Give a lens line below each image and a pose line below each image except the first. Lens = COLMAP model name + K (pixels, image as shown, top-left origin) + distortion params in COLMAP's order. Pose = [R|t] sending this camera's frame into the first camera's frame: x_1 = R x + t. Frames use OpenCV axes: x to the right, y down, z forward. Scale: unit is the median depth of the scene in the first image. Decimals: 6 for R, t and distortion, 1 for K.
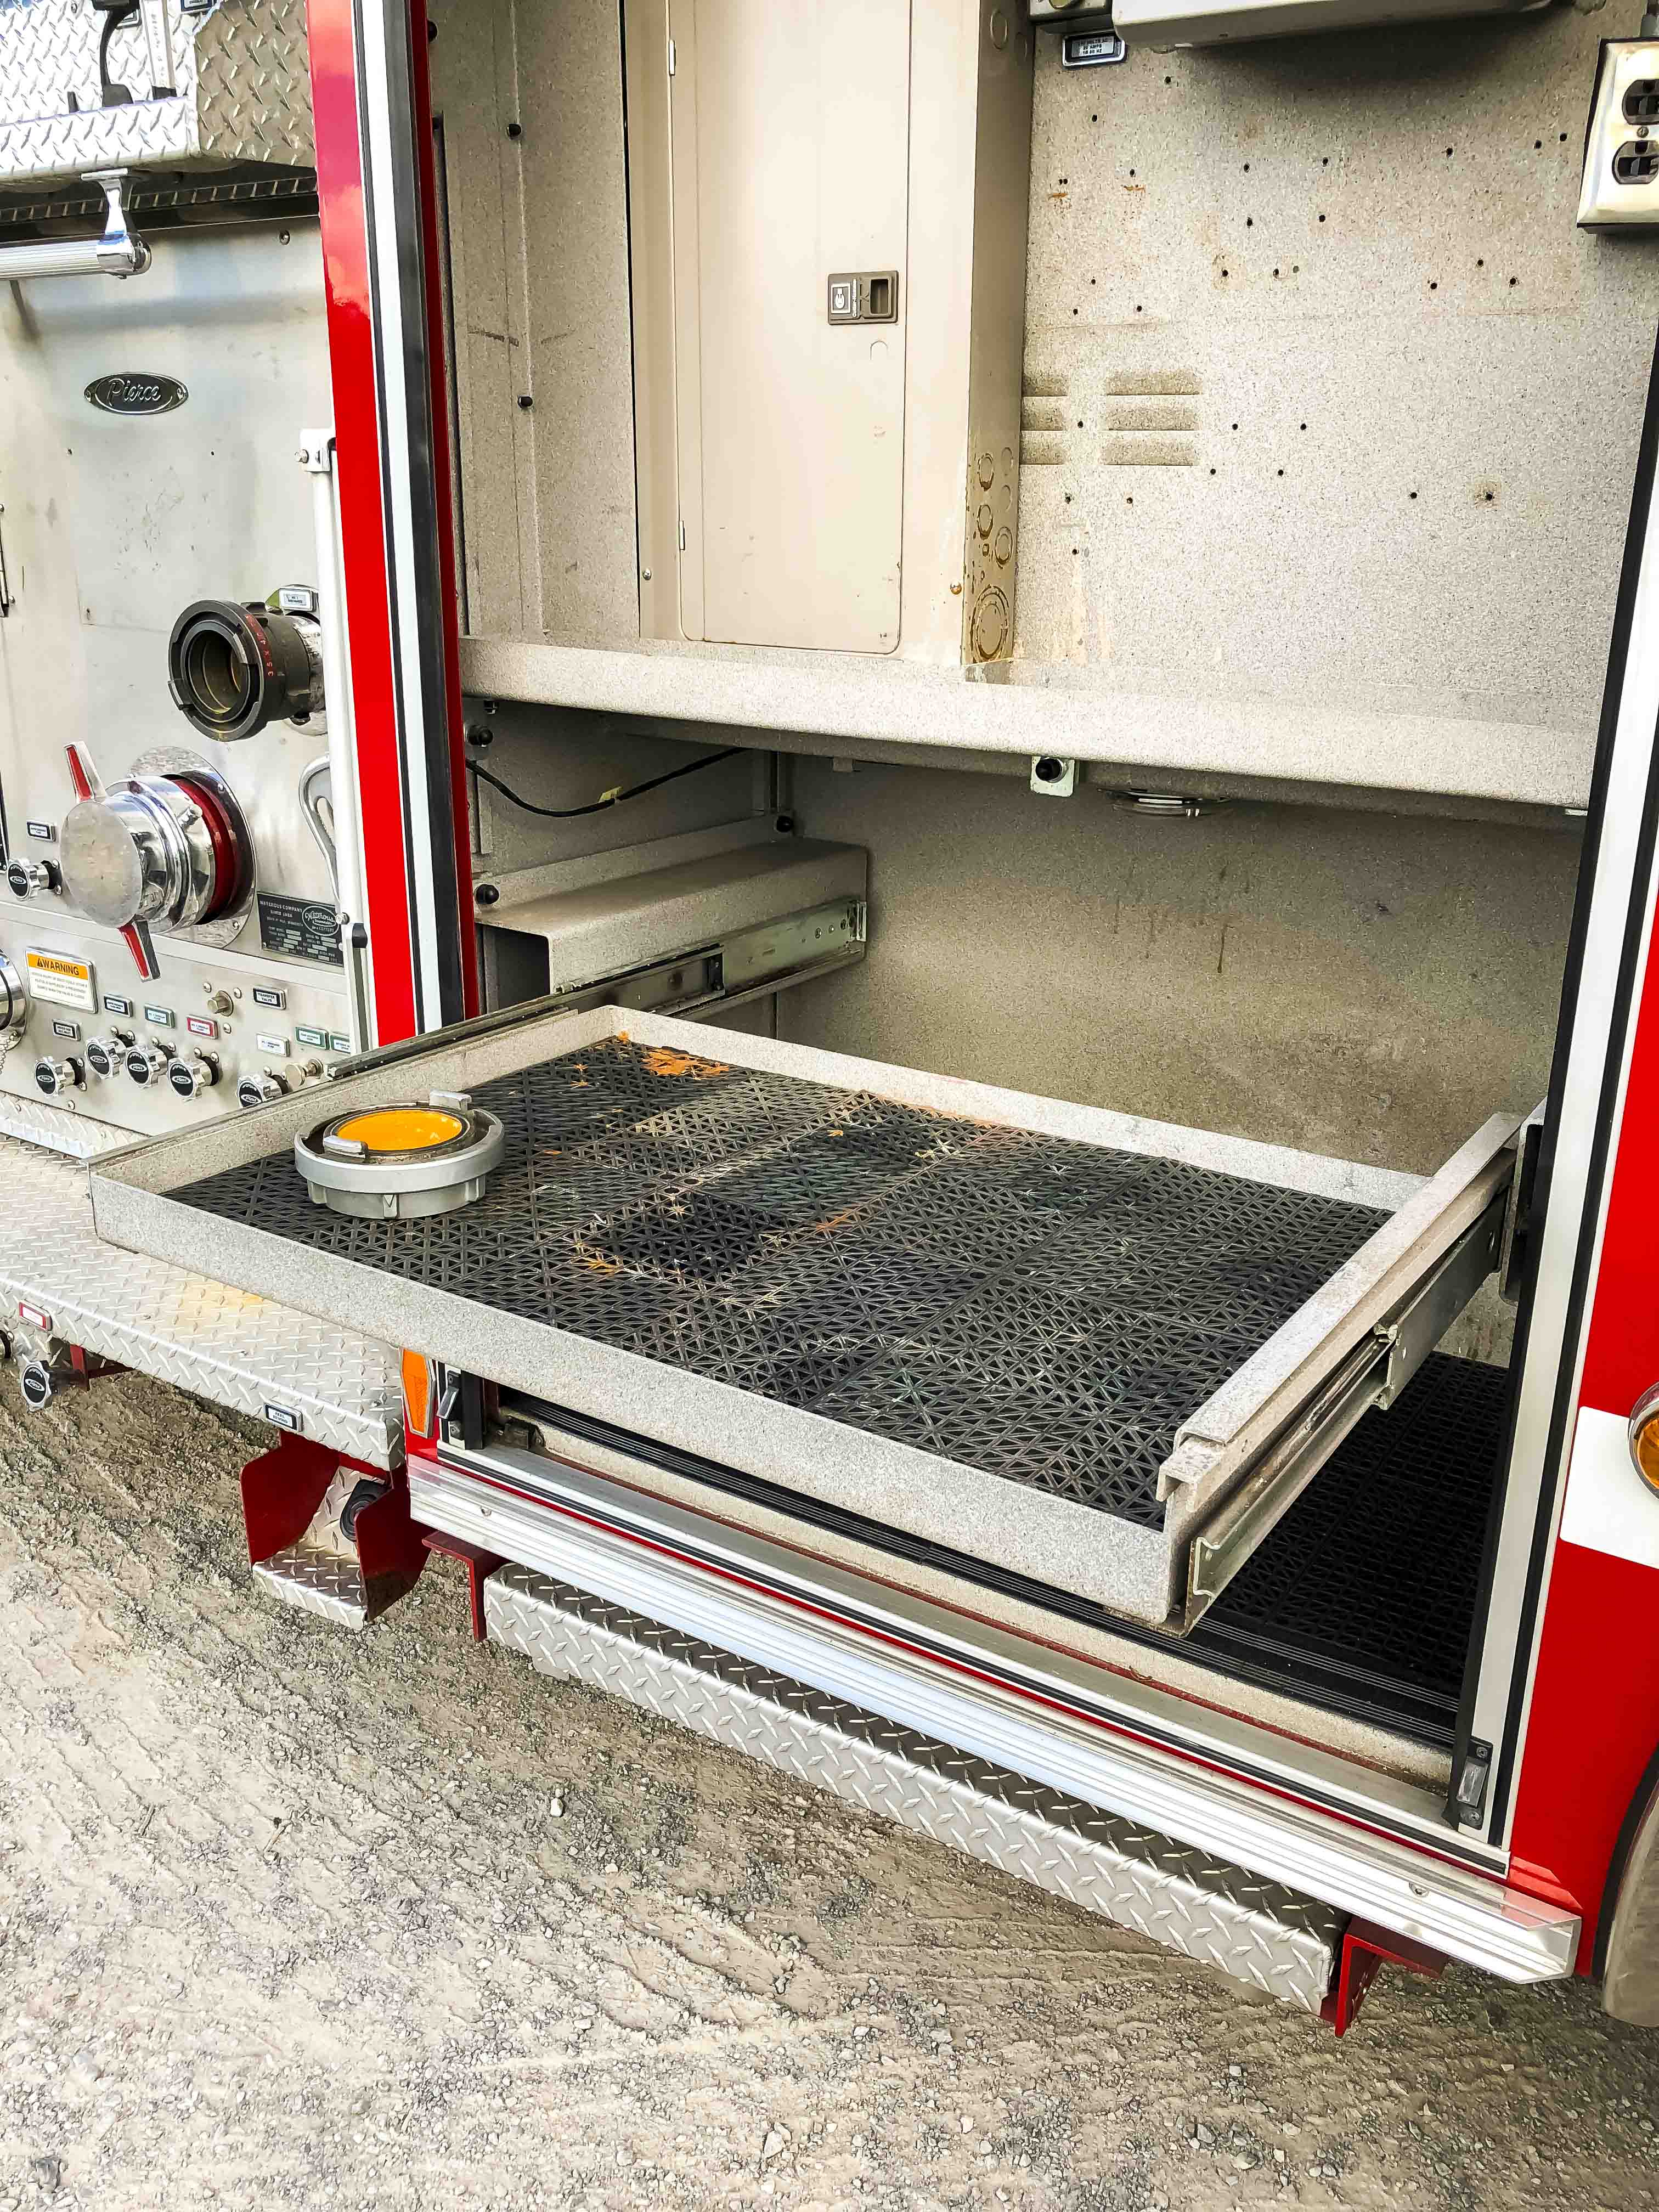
lens RADIAL K [[1814.0, 0, 843.7], [0, 1814.0, 1074.1], [0, 0, 1]] dist [0.040271, -0.051361]
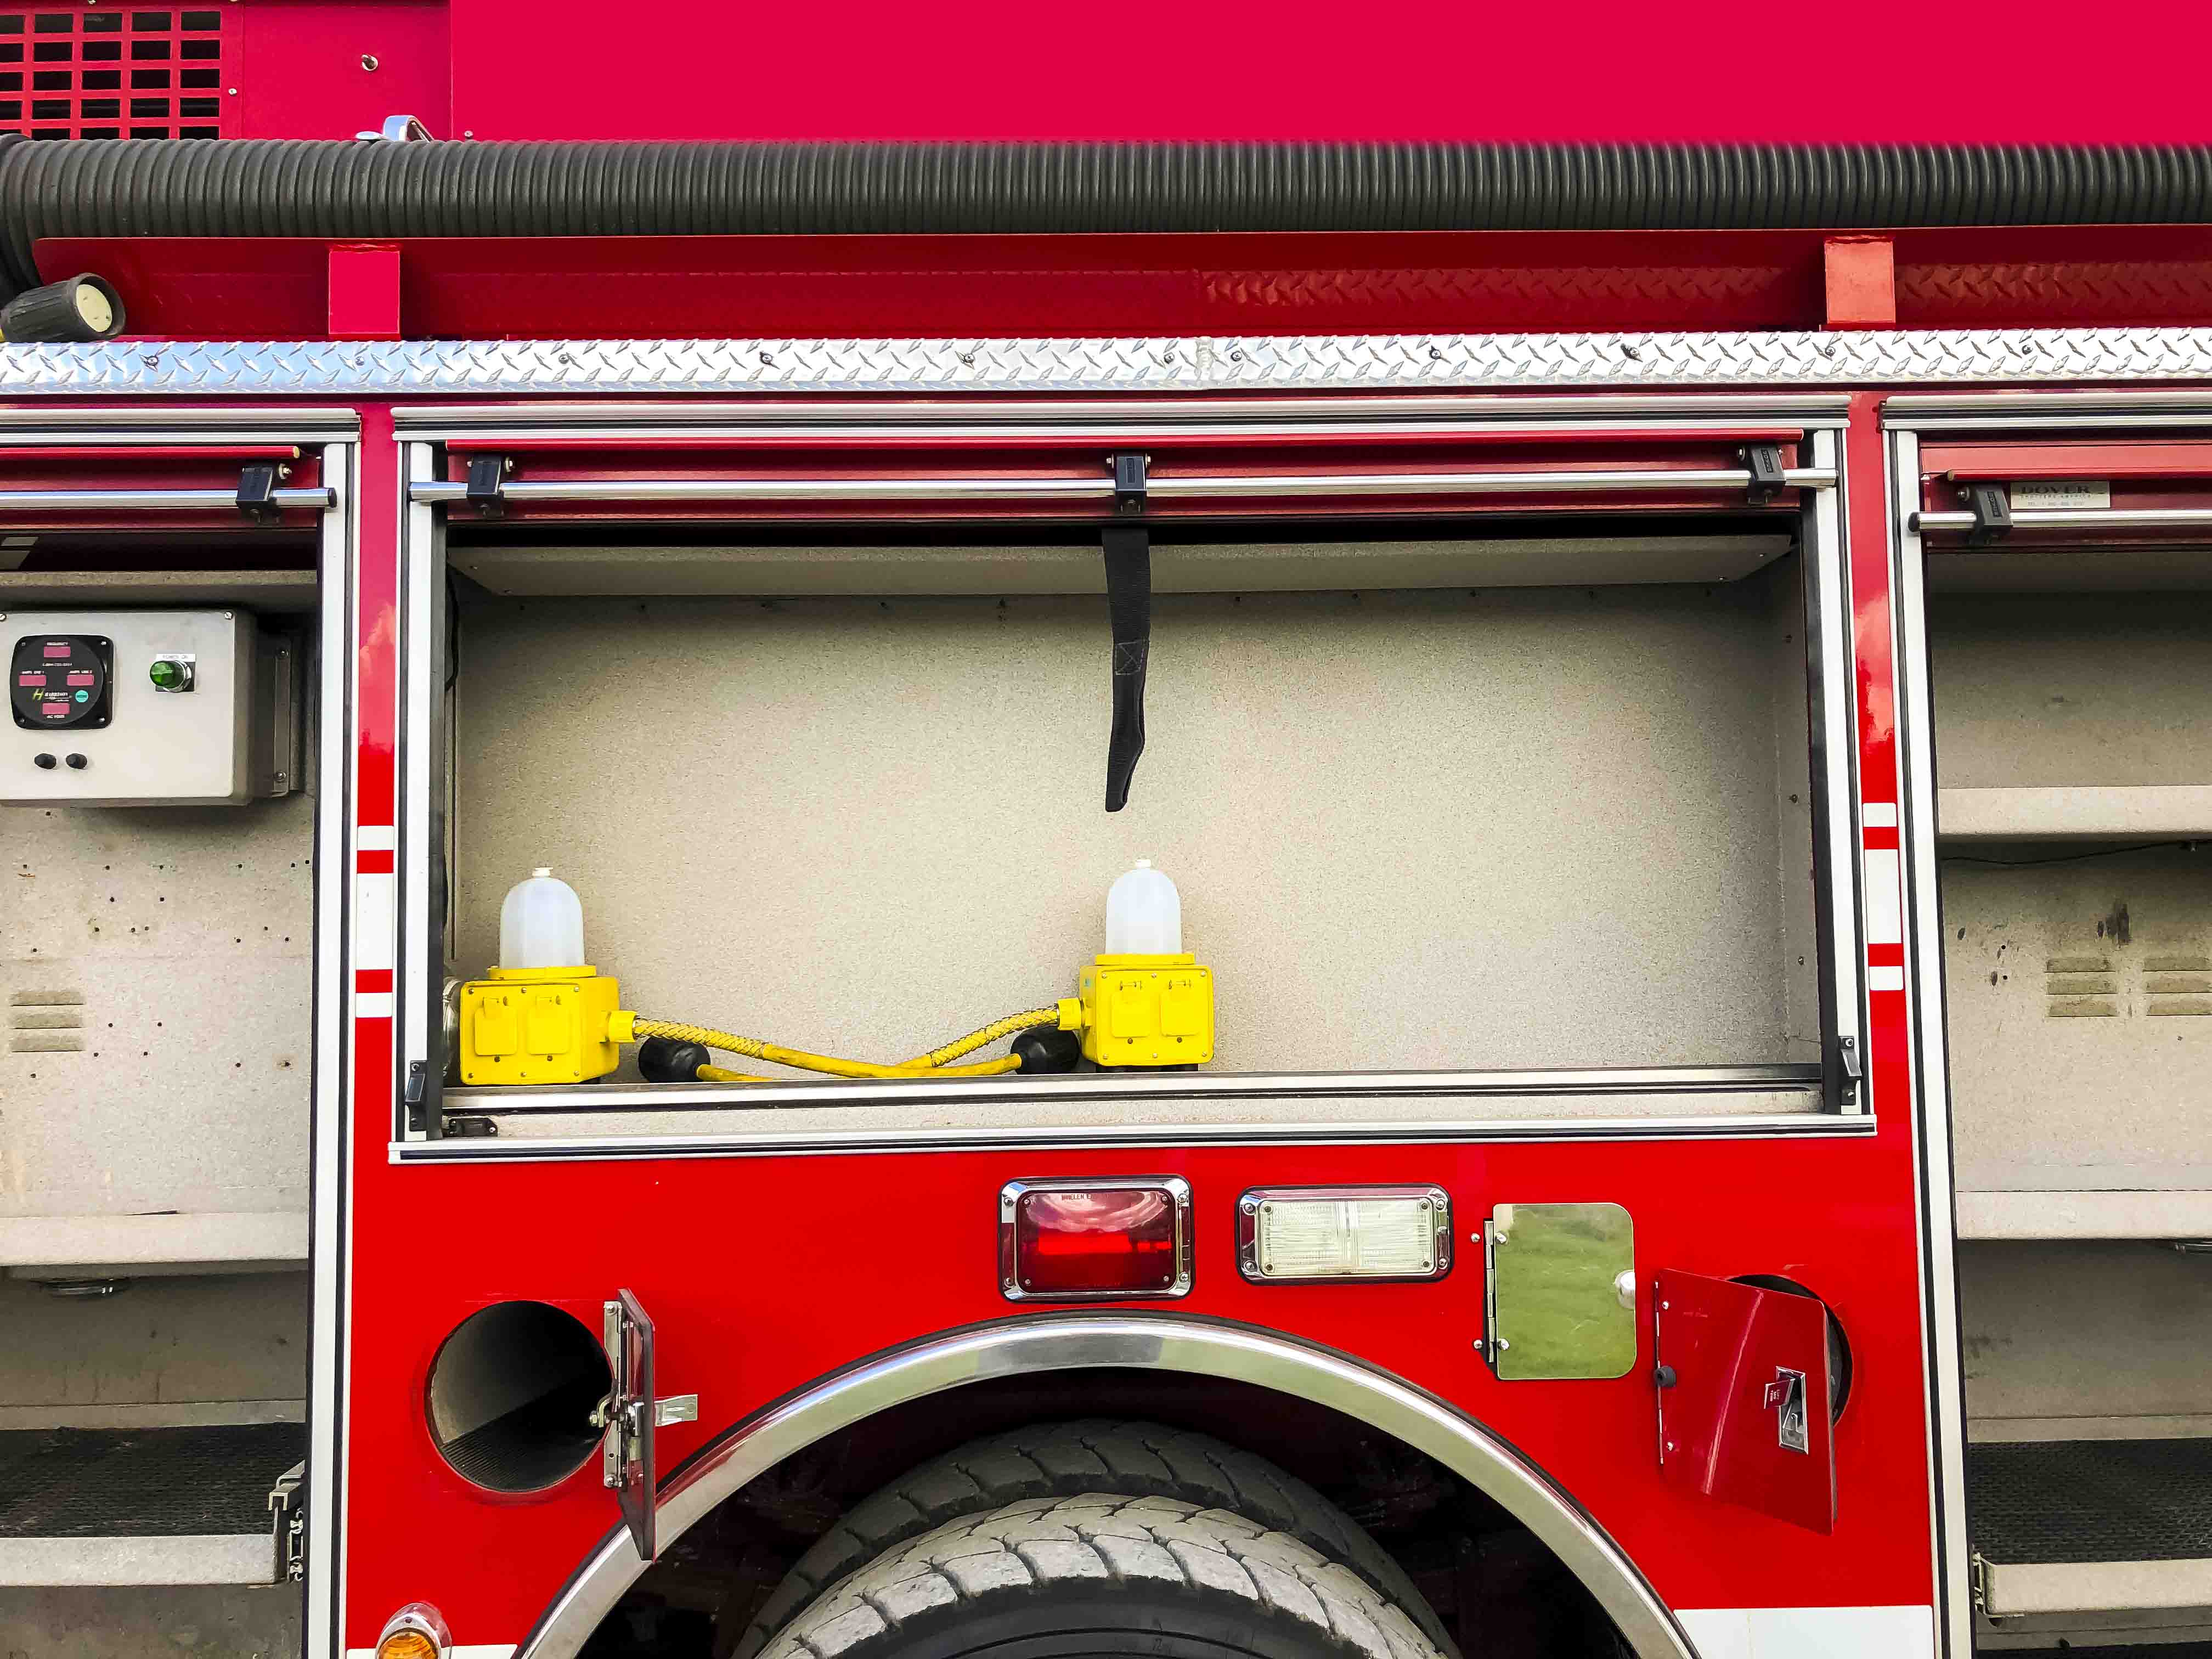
lens RADIAL K [[1814.0, 0, 1131.0], [0, 1814.0, 800.1], [0, 0, 1]] dist [0.040271, -0.051361]
pose [[0.821464, 0.011535, 0.570144, 0.046293], [0.200845, 0.929882, -0.308191, 0.096821], [-0.533722, 0.367678, 0.761547, -0.627039]]
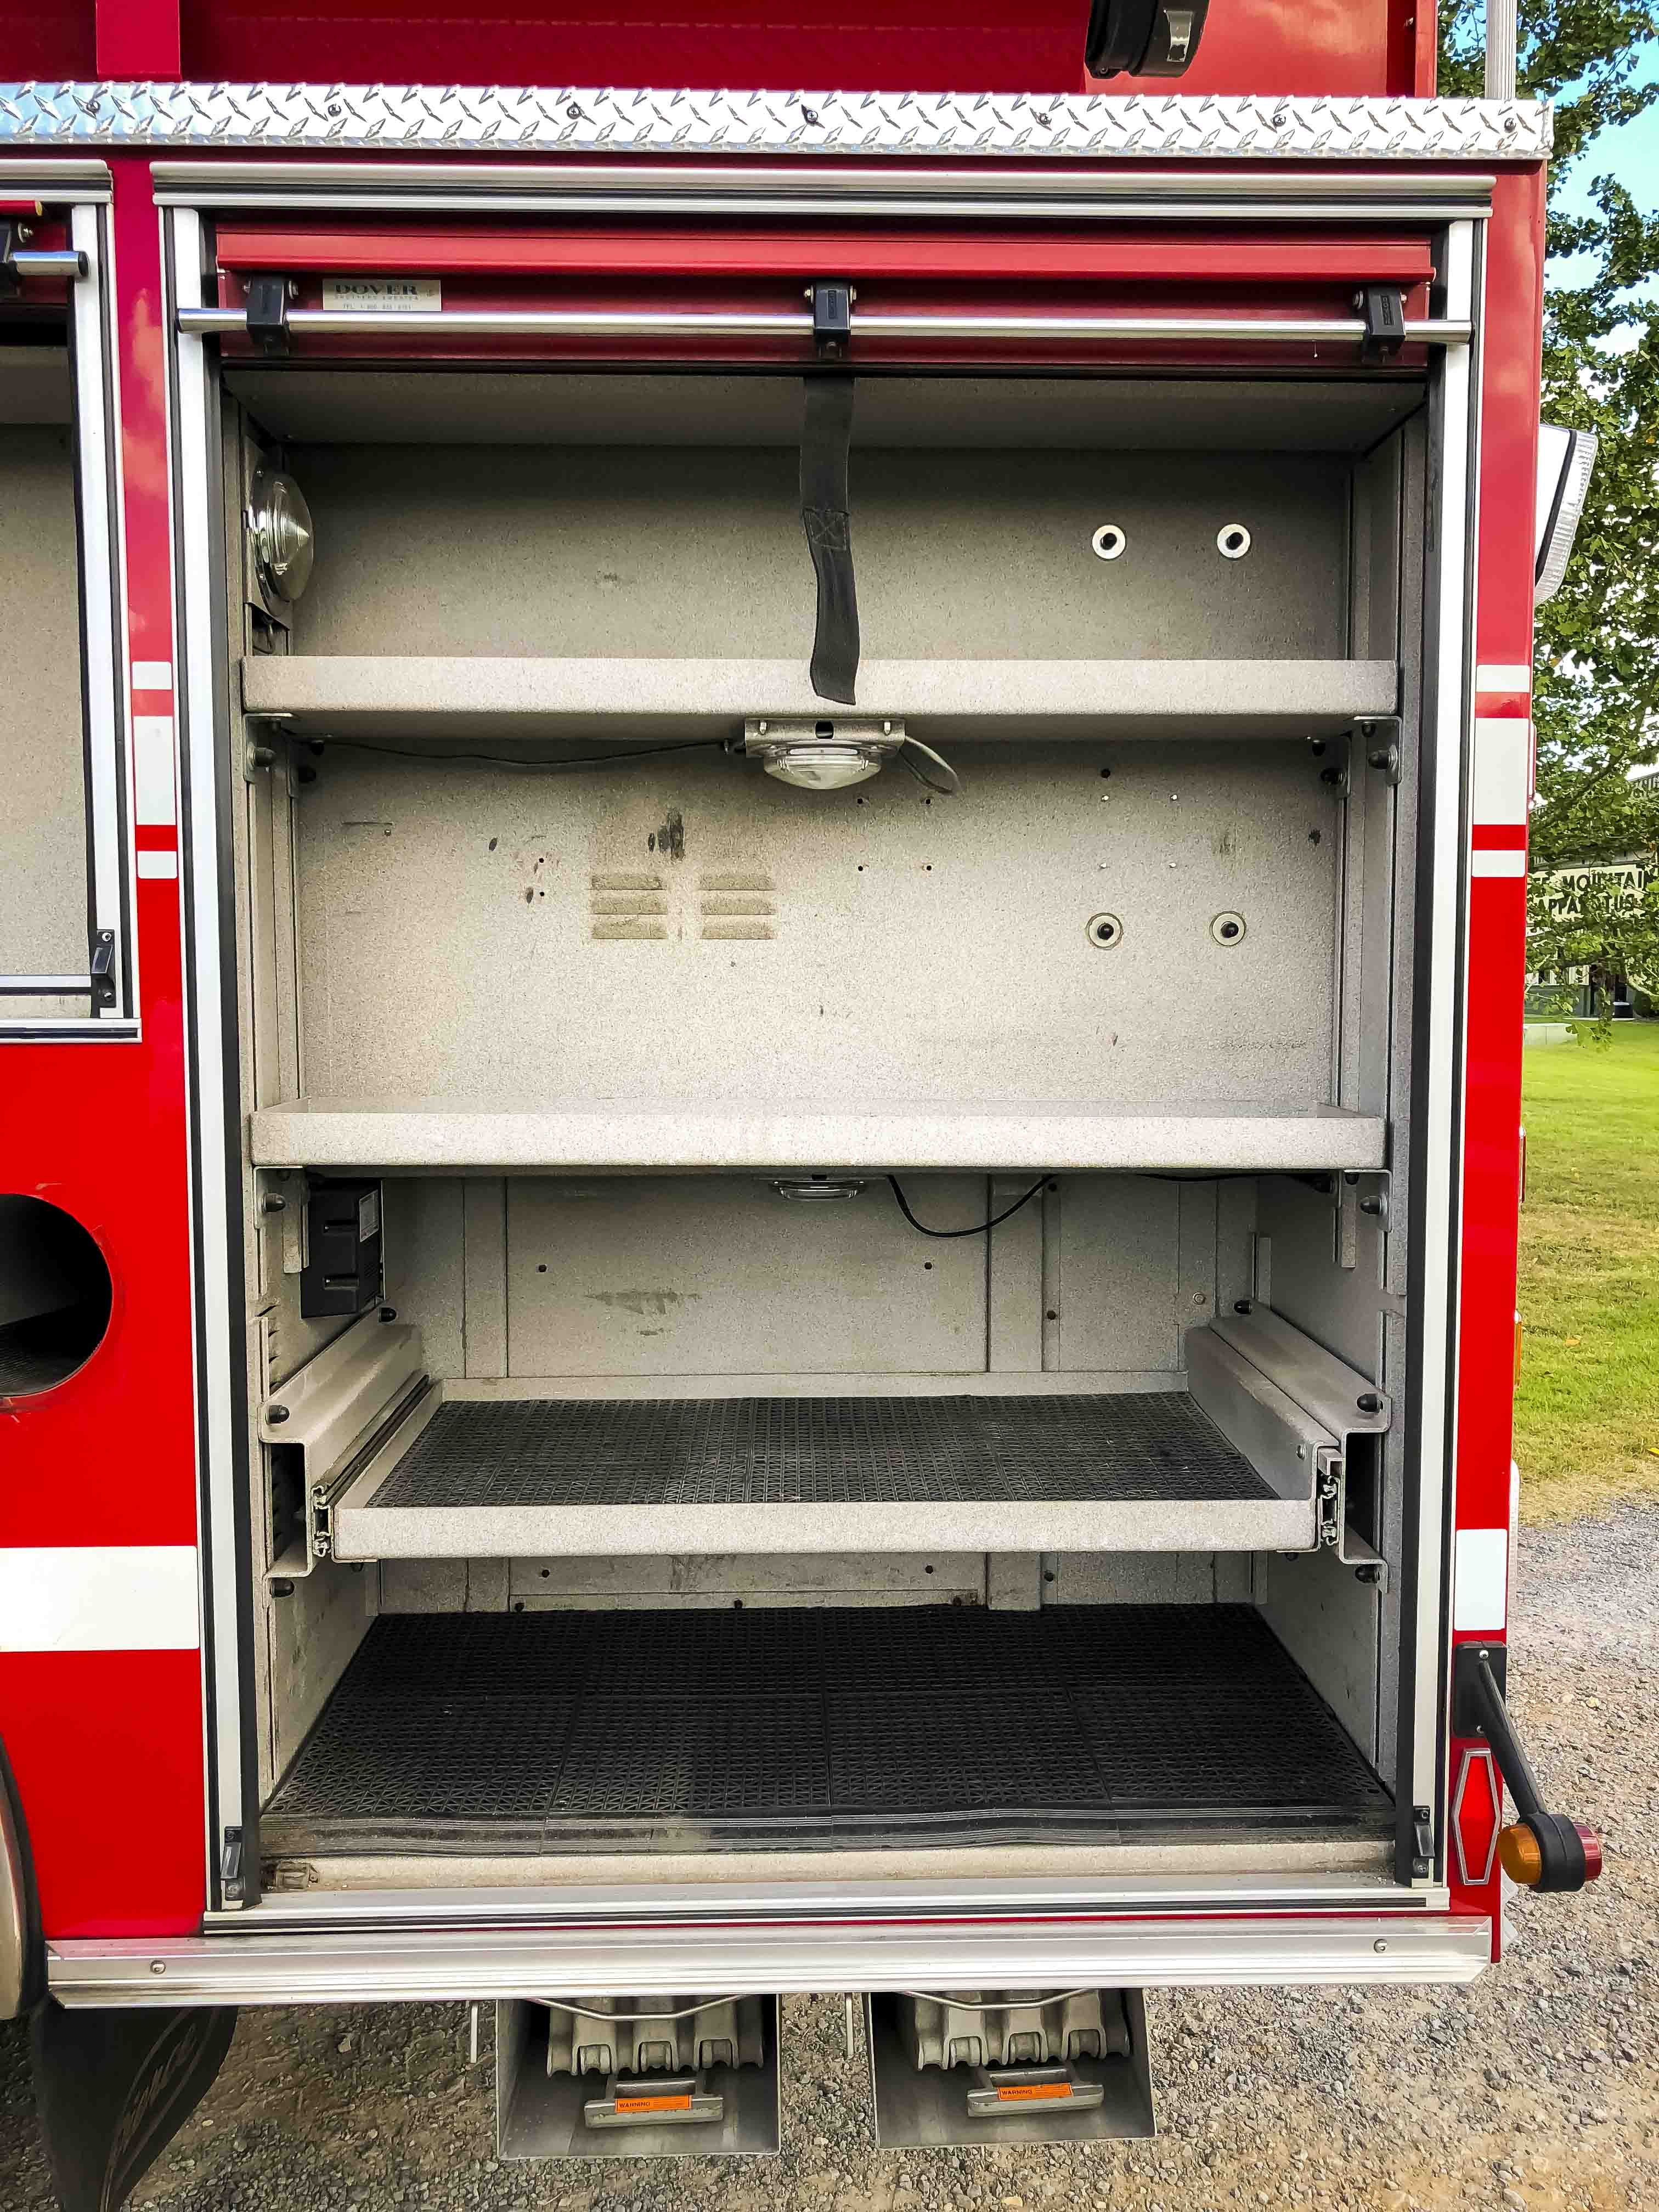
lens RADIAL K [[1814.0, 0, 839.4], [0, 1814.0, 1094.3], [0, 0, 1]] dist [0.040271, -0.051361]
pose [[0.824733, -0.056875, 0.562655, 0.908886], [0.187655, 0.966081, -0.177408, 0.337144], [-0.533481, 0.251899, 0.807431, -0.980601]]
